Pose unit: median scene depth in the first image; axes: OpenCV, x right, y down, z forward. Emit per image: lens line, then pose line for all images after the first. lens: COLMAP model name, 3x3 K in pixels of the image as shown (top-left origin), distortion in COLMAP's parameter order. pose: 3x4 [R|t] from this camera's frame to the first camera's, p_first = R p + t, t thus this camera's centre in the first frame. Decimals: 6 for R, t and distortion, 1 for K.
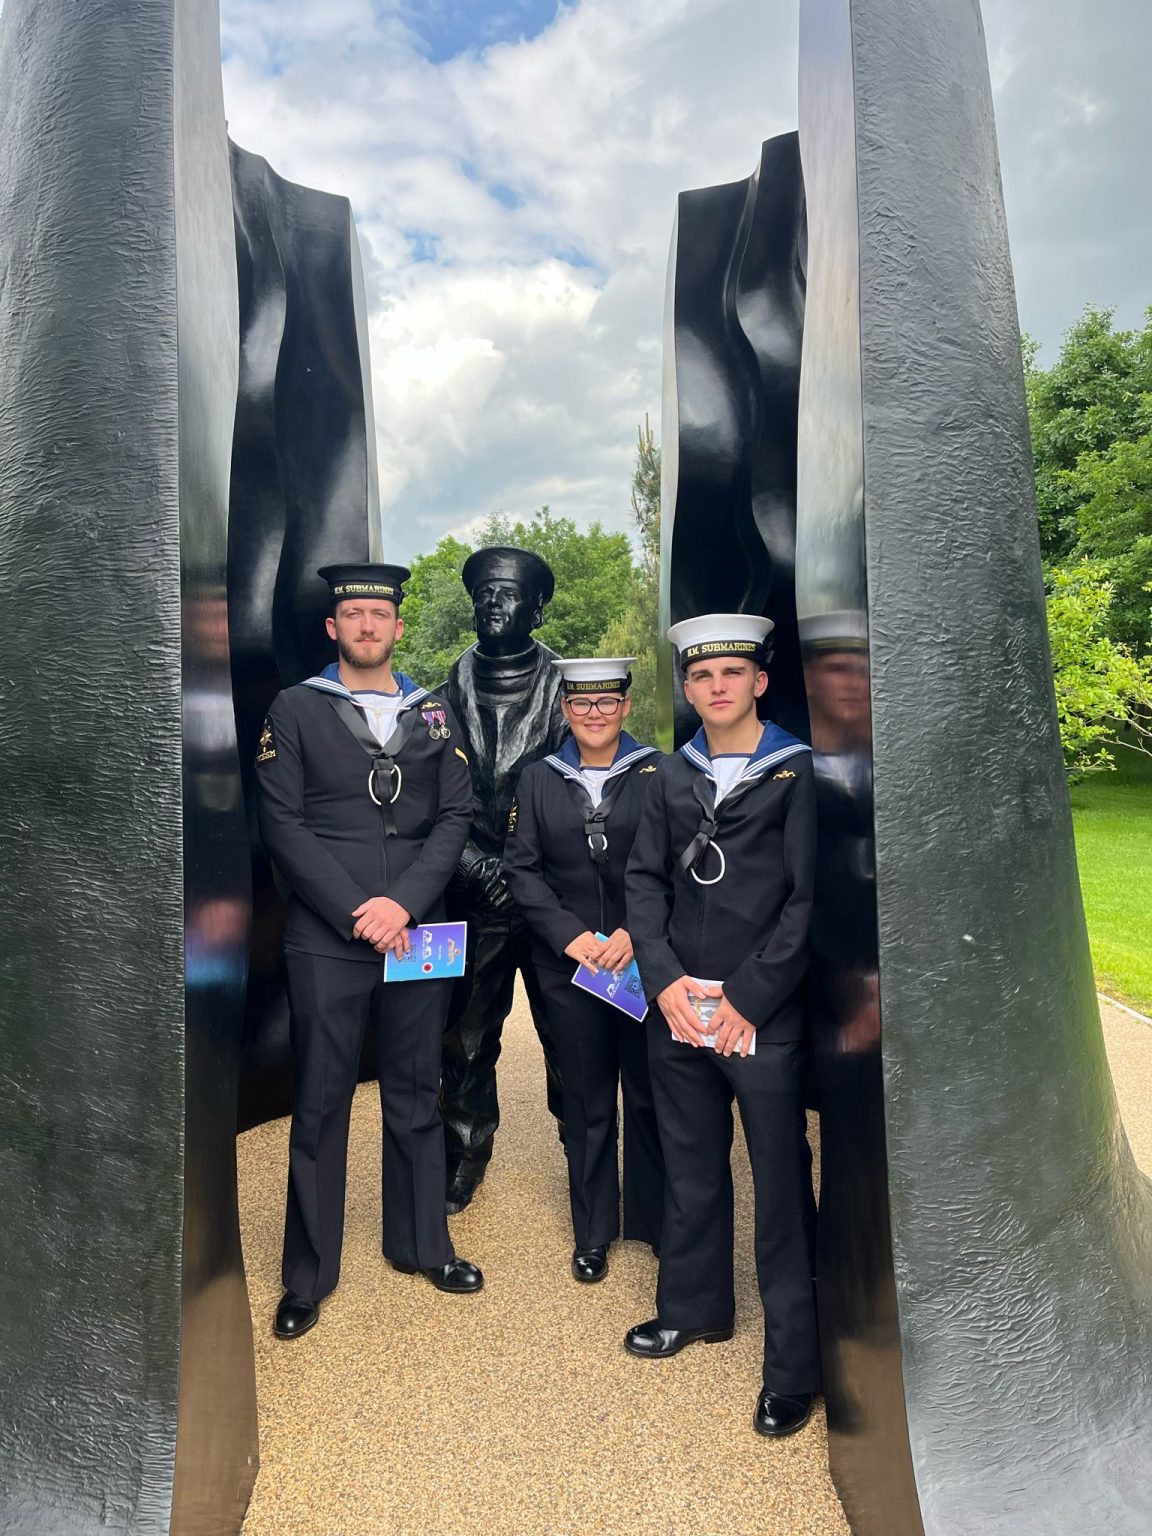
lens RADIAL K [[1250.2, 0, 577.0], [0, 1250.2, 798.7], [0, 0, 1]] dist [0.035542, -0.074130]
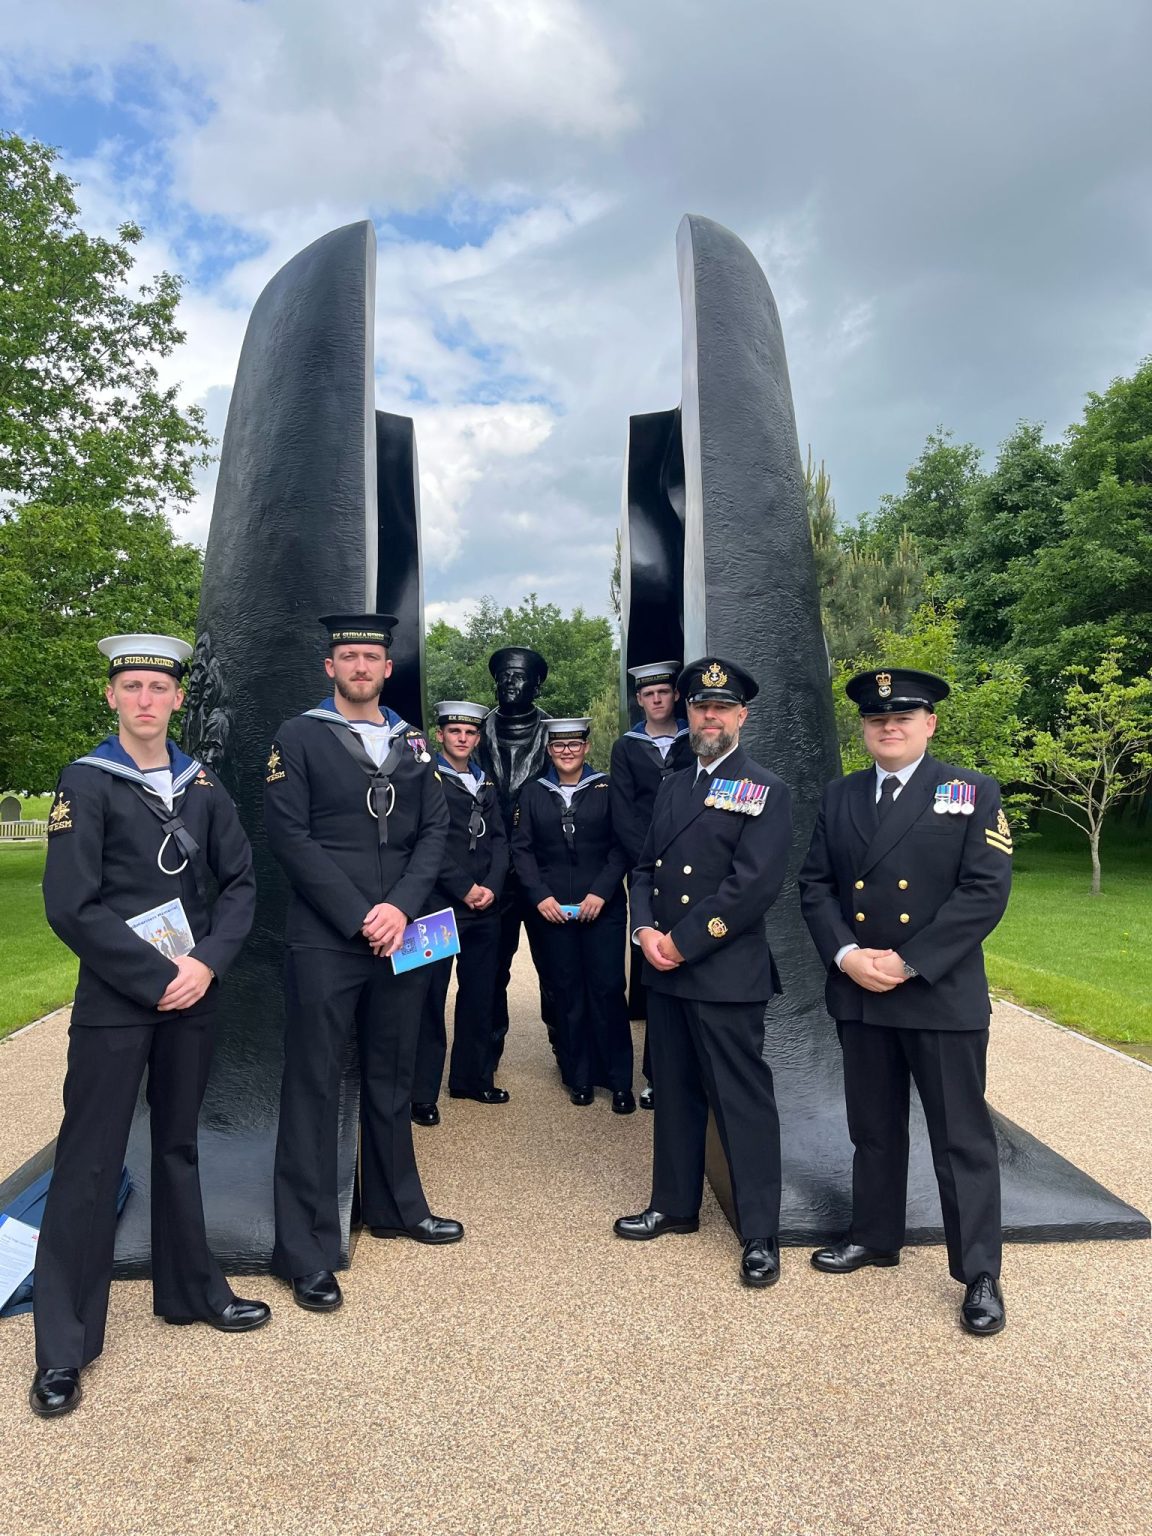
lens RADIAL K [[1176.8, 0, 576.0], [0, 1176.8, 768.0], [0, 0, 1]] dist [-0.000622, 0.002958]
pose [[0.999913, 0.003833, 0.012606, -0.000874], [-0.002780, 0.996590, -0.082462, 0.092165], [-0.012879, 0.082420, 0.996514, -0.590402]]
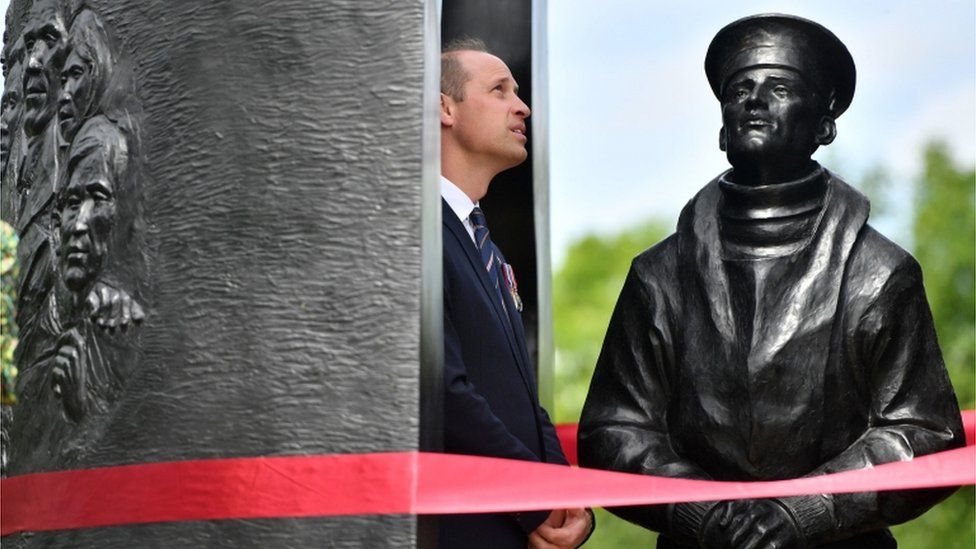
lens RADIAL K [[5222.7, 0, 488.0], [0, 5222.7, 274.5], [0, 0, 1]] dist [1.141871, -7.216155]
pose [[0.992588, 0.007274, -0.121314, 0.152611], [-0.028452, 0.984375, -0.173771, 0.491983], [0.118154, 0.175934, 0.977285, -1.985660]]
